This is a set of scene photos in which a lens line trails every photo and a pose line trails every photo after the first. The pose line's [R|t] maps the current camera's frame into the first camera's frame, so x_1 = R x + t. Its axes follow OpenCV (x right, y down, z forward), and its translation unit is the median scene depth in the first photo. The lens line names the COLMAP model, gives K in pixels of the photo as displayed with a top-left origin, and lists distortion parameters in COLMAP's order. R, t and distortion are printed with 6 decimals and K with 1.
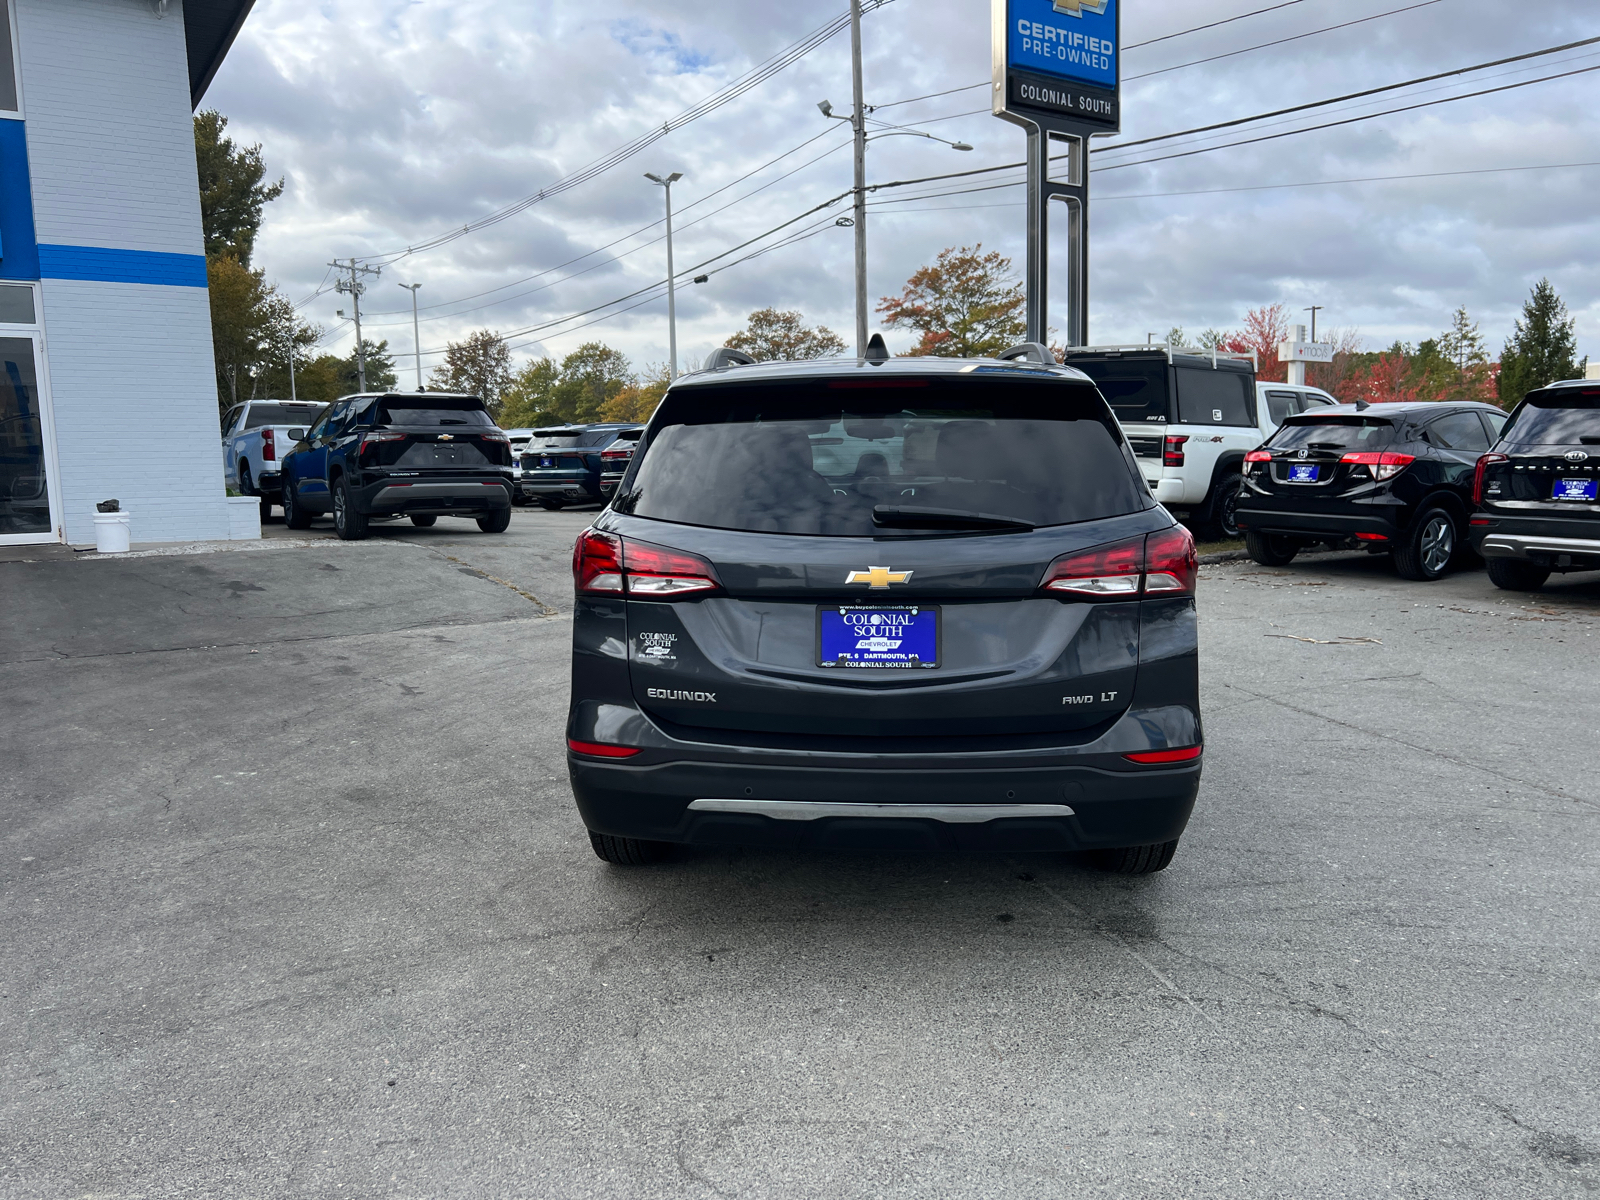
lens RADIAL K [[1206.3, 0, 800.0], [0, 1206.3, 600.0], [0, 0, 1]] dist [0.047423, -0.054320]
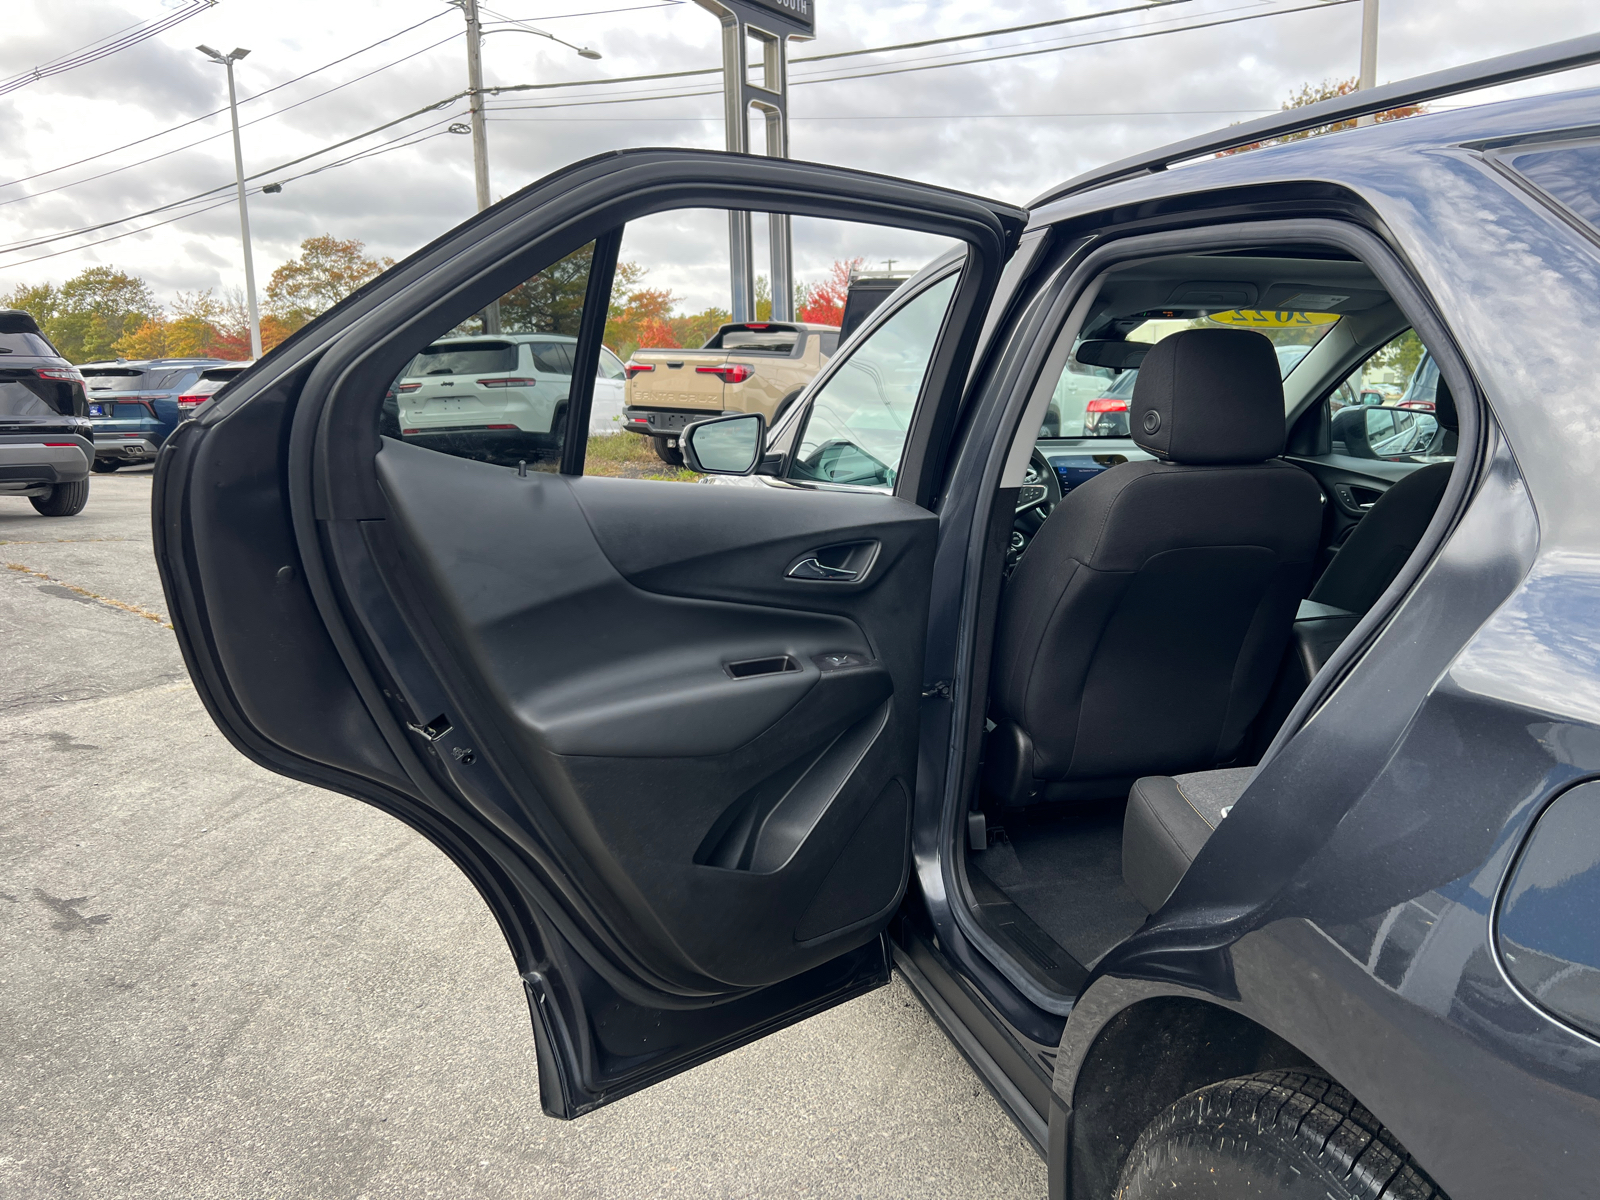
lens RADIAL K [[1206.3, 0, 800.0], [0, 1206.3, 600.0], [0, 0, 1]] dist [0.047423, -0.054320]
pose [[0.940107, -0.053928, 0.336586, -0.109707], [0.039503, 0.997989, 0.049564, -0.029912], [-0.338582, -0.033299, 0.940347, 0.246295]]
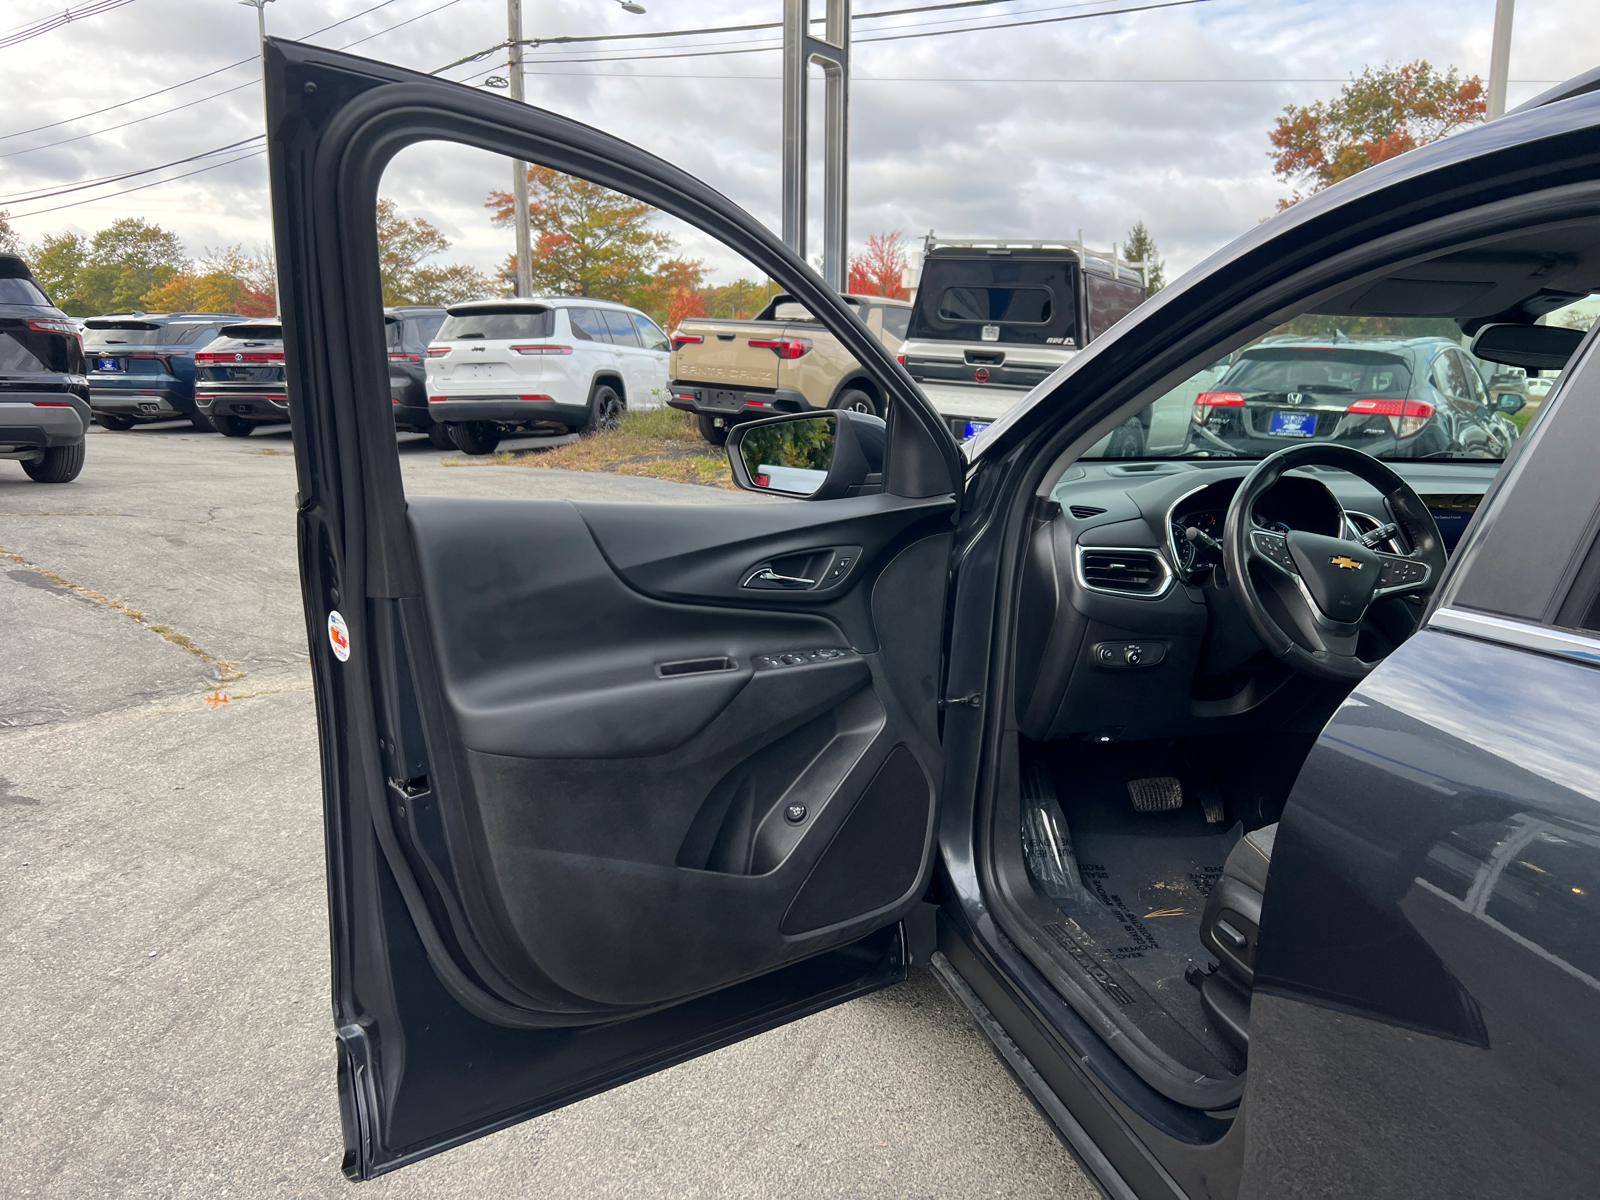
lens RADIAL K [[1208.8, 0, 791.3], [0, 1208.8, 599.2], [0, 0, 1]] dist [0.045986, -0.057652]
pose [[0.948424, -0.025516, 0.315975, -0.108361], [0.004115, 0.997662, 0.068213, -0.042439], [-0.316977, -0.063395, 0.946312, 0.330160]]
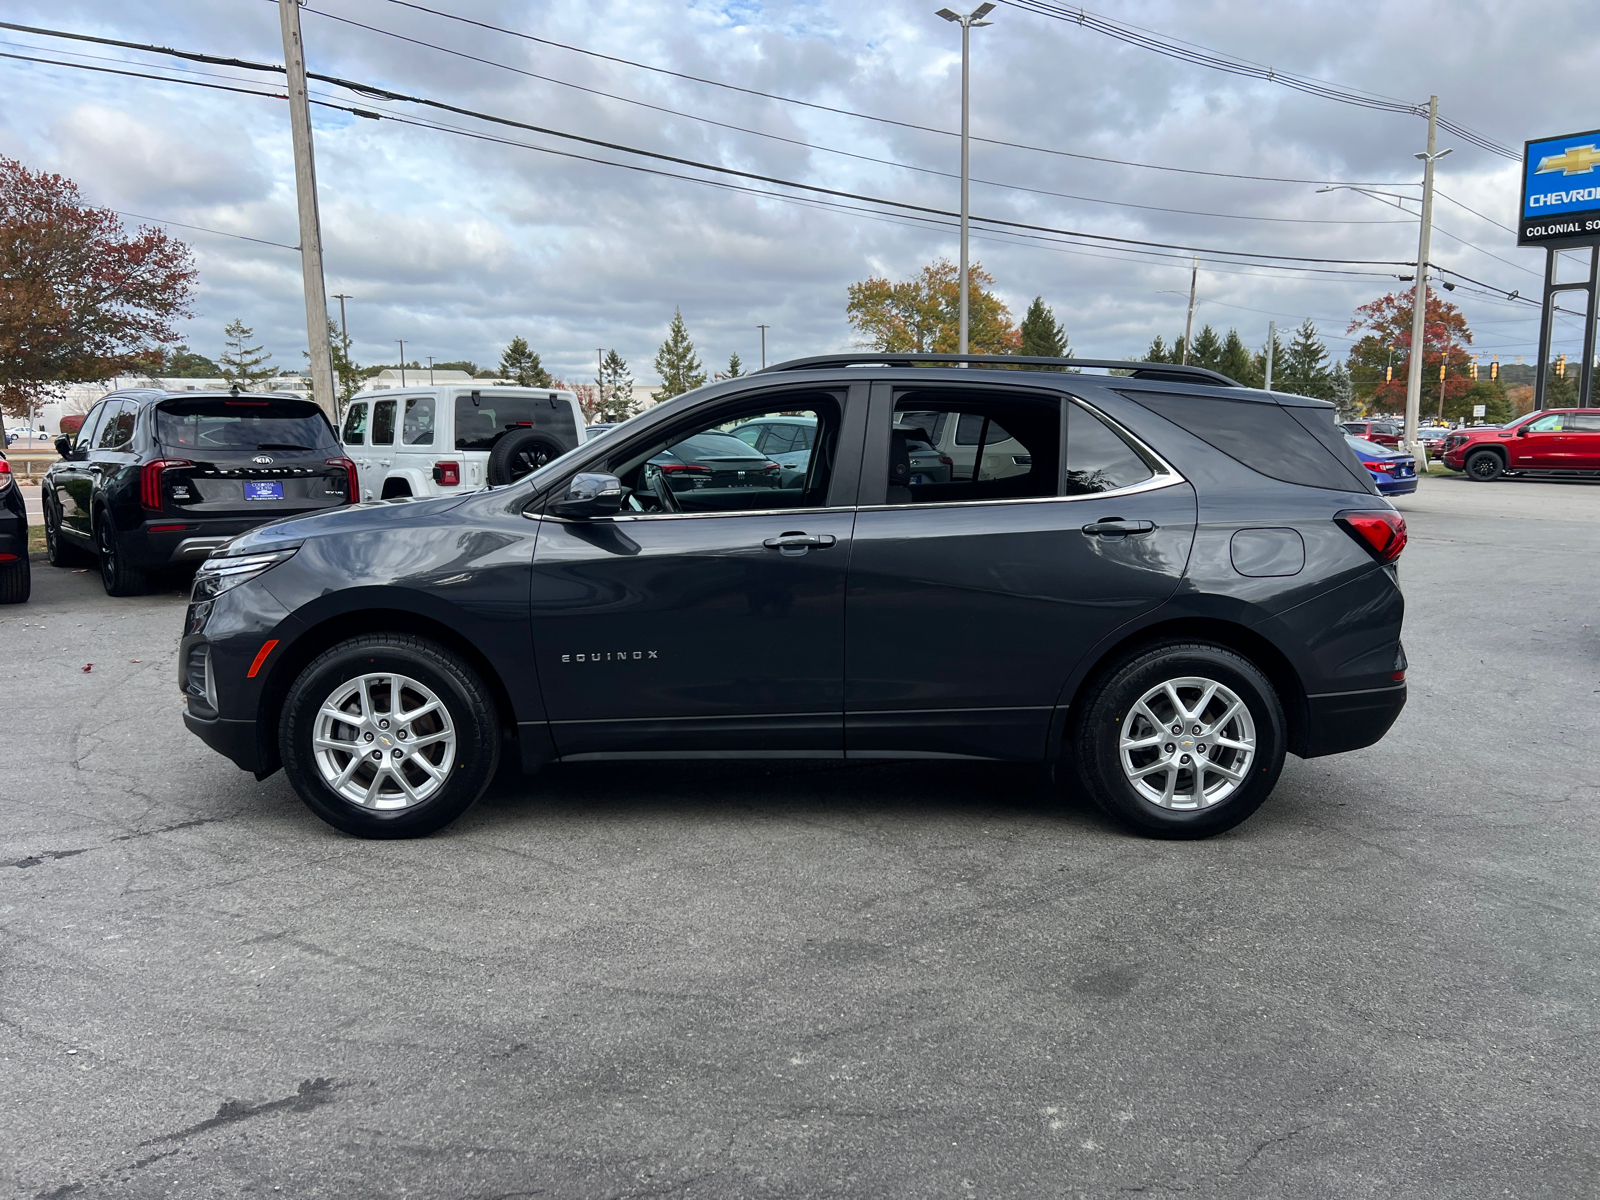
lens RADIAL K [[1196.5, 0, 789.1], [0, 1196.5, 602.1], [0, 0, 1]] dist [0.054302, -0.051546]
pose [[-0.097637, -0.125228, 0.987312, -0.360178], [0.126855, 0.982394, 0.137149, -0.057274], [-0.987104, 0.138636, -0.080032, 0.445220]]
